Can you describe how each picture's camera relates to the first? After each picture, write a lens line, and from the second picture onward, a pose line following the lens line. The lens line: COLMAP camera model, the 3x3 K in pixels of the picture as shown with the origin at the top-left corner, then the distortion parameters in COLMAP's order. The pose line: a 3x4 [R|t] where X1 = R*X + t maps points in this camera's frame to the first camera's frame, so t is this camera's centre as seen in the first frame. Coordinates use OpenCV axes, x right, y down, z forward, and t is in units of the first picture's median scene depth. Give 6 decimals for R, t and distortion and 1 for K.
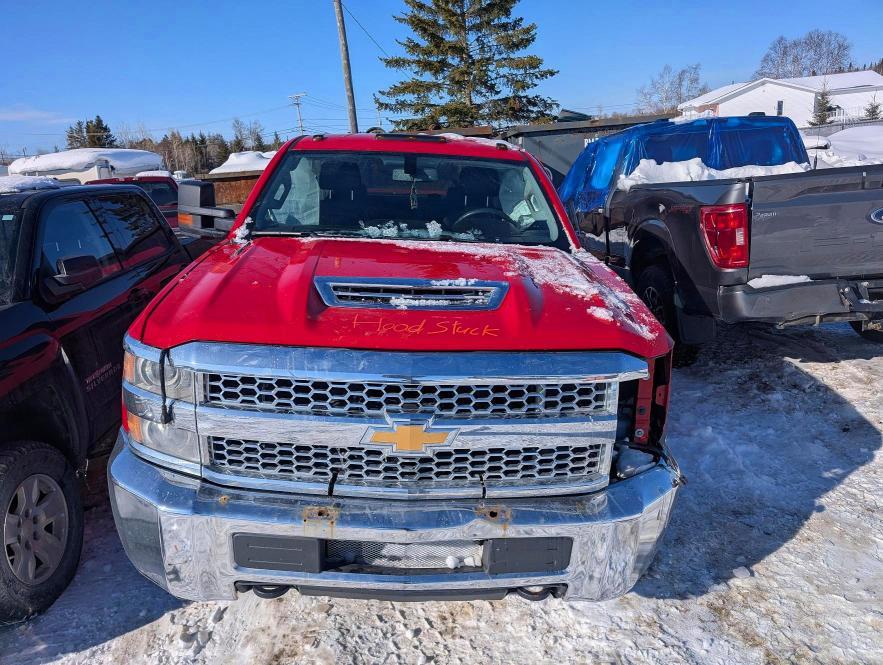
lens RADIAL K [[717.0, 0, 441.5], [0, 717.0, 332.5], [0, 0, 1]] dist [0.010276, -0.008594]
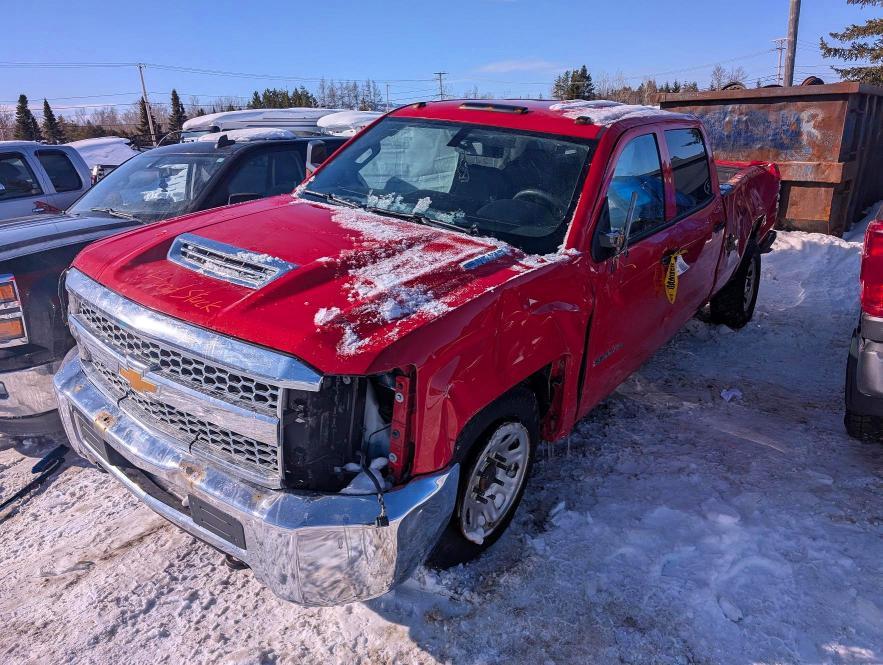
lens RADIAL K [[717.0, 0, 441.5], [0, 717.0, 332.5], [0, 0, 1]] dist [0.010276, -0.008594]
pose [[0.728706, 0.229522, -0.645219, 0.201220], [-0.182183, 0.973185, 0.140431, -0.035018], [0.660149, 0.015215, 0.750981, 0.084899]]
